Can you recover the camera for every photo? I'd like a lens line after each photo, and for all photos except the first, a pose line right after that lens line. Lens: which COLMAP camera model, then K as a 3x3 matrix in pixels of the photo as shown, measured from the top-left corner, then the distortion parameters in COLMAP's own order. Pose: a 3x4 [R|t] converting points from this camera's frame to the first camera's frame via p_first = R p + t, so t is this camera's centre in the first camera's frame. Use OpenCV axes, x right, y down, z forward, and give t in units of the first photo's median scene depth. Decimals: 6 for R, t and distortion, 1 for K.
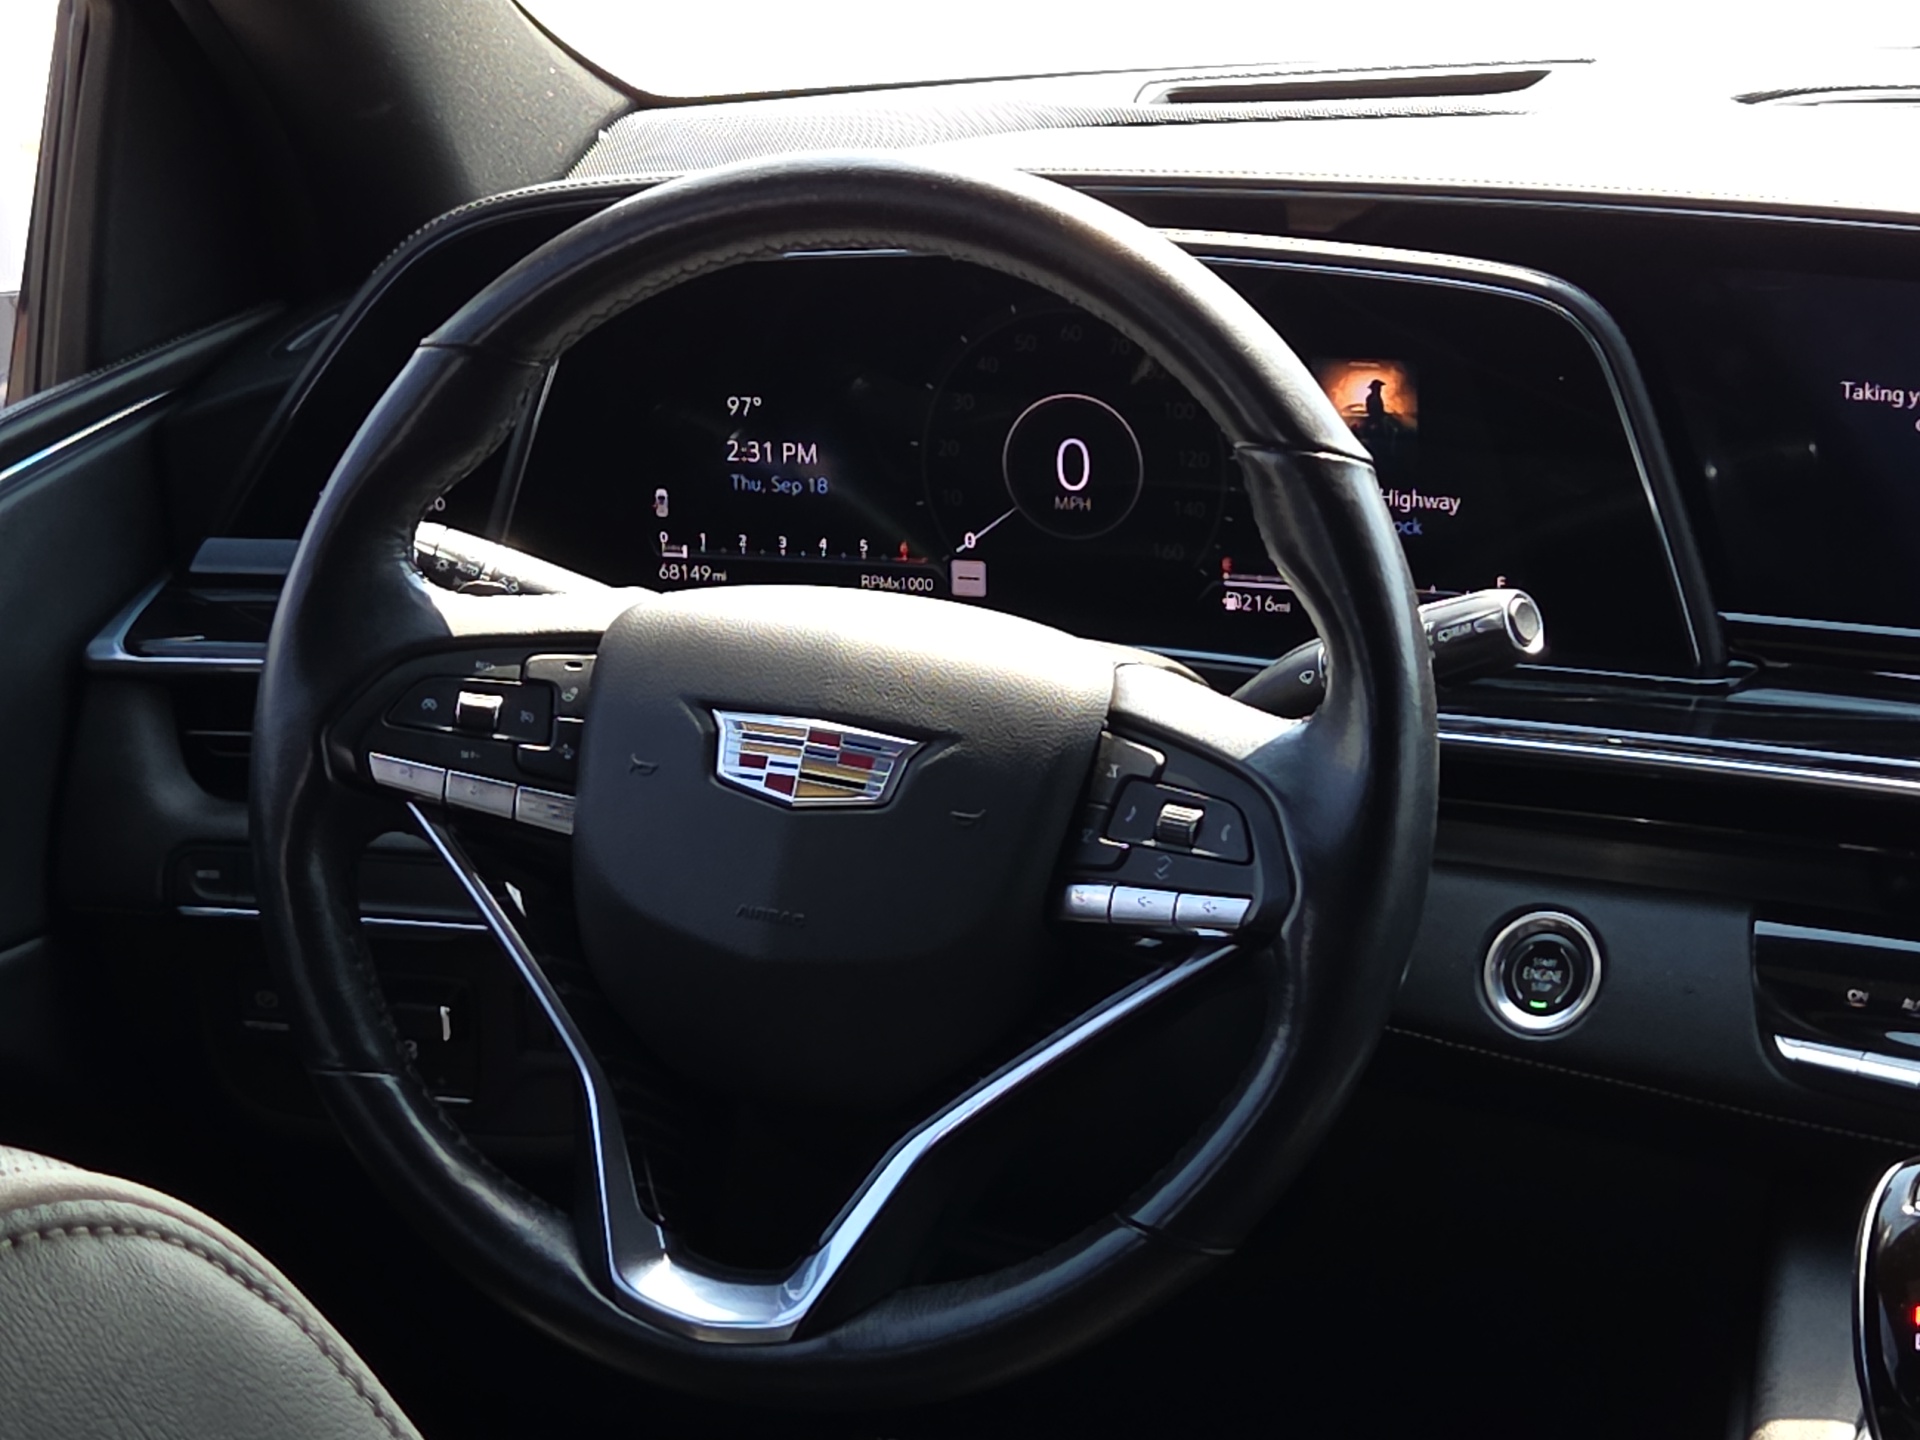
lens RADIAL K [[4010.0, 0, 953.4], [0, 4010.0, 716.1], [0, 0, 1]] dist [0.008046, 0.000000]
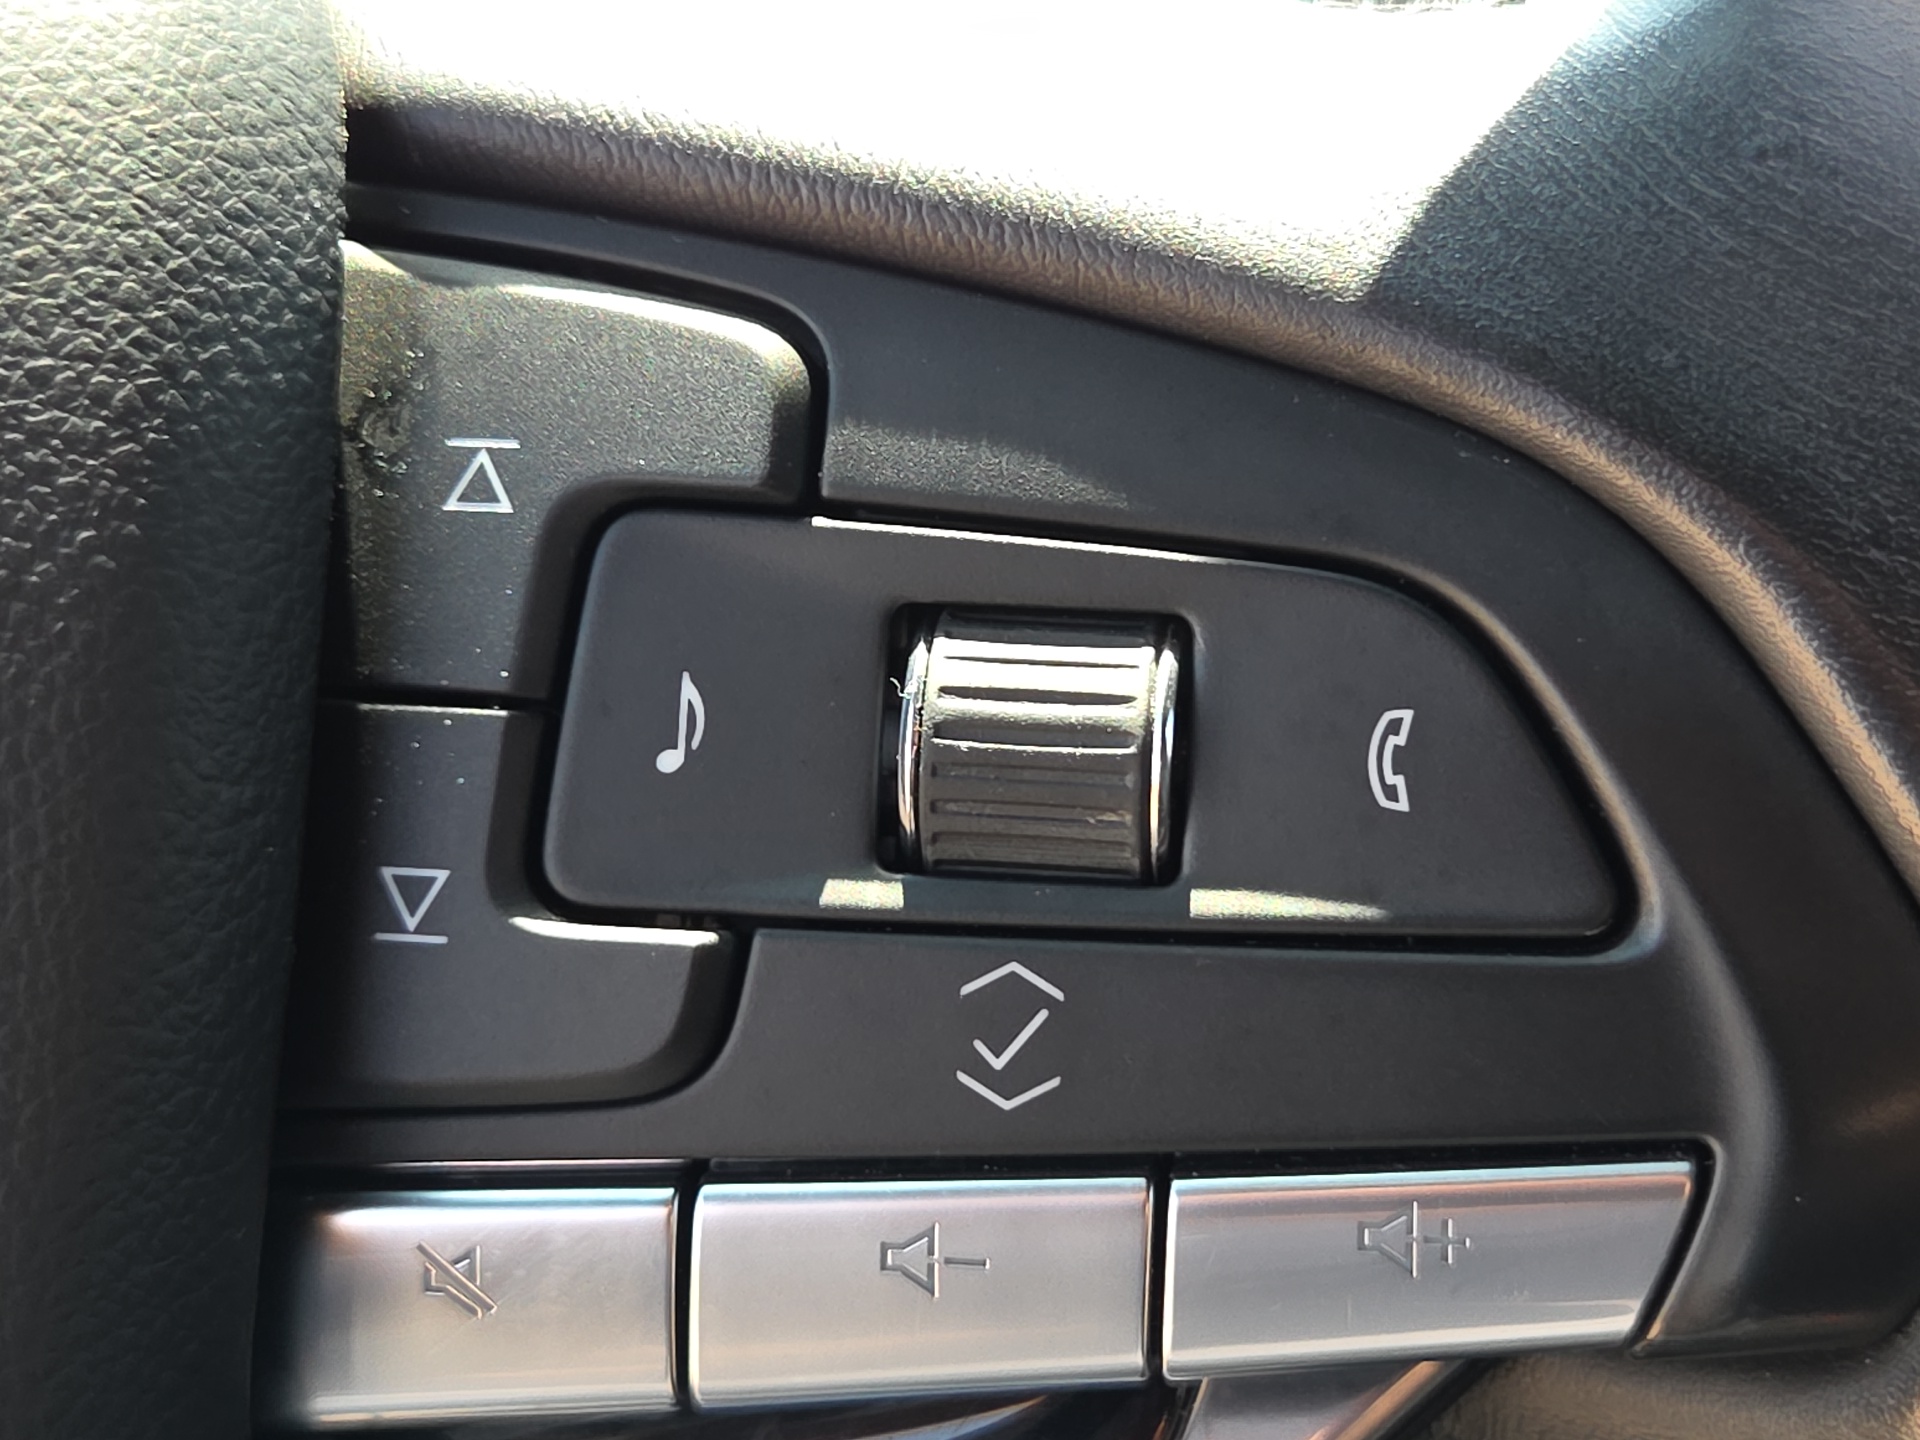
lens RADIAL K [[2700.2, 0, 961.8], [0, 2700.2, 720.1], [0, 0, 1]] dist [0.023873, 0.000000]
pose [[0.860467, -0.237165, 0.450943, 0.004648], [0.136132, 0.959897, 0.245082, -0.001041], [-0.490984, -0.149497, 0.858246, 0.848475]]
